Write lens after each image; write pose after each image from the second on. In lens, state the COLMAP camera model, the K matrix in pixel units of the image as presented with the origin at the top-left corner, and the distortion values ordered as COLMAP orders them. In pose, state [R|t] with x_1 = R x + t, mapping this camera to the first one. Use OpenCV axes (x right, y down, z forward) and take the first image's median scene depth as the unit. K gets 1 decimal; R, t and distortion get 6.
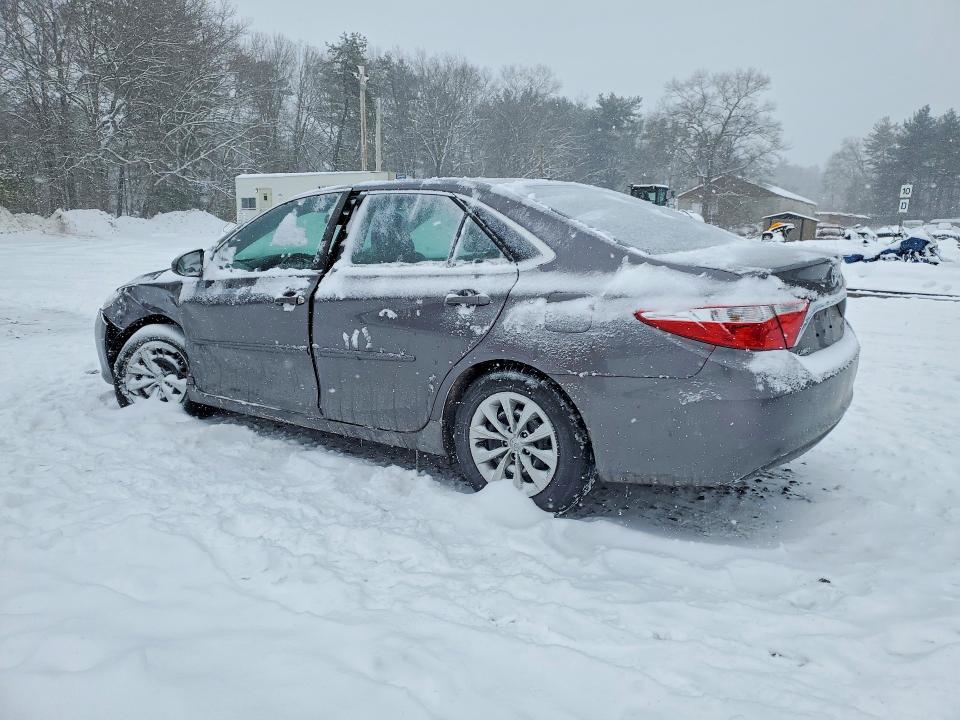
lens RADIAL K [[733.7, 0, 479.6], [0, 733.7, 362.7], [0, 0, 1]] dist [0.019227, 0.009700]
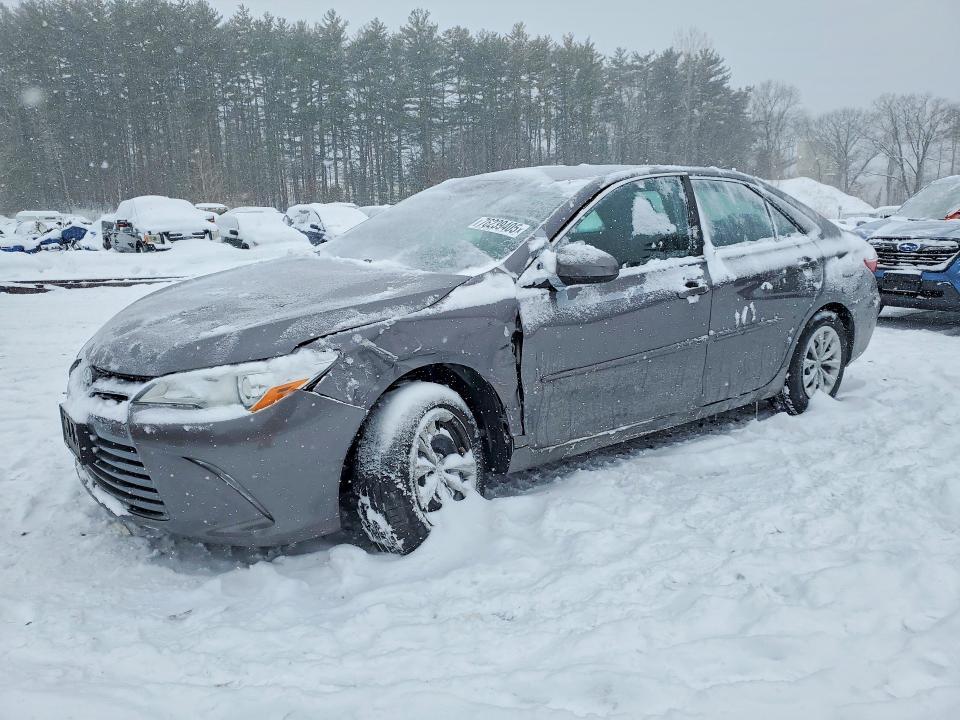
lens RADIAL K [[733.7, 0, 475.4], [0, 733.7, 361.3], [0, 0, 1]] dist [0.019227, 0.009700]
pose [[0.294082, -0.196688, 0.935323, -1.296070], [0.186131, 0.971646, 0.145803, -0.195962], [-0.937481, 0.131214, 0.322353, 1.024021]]
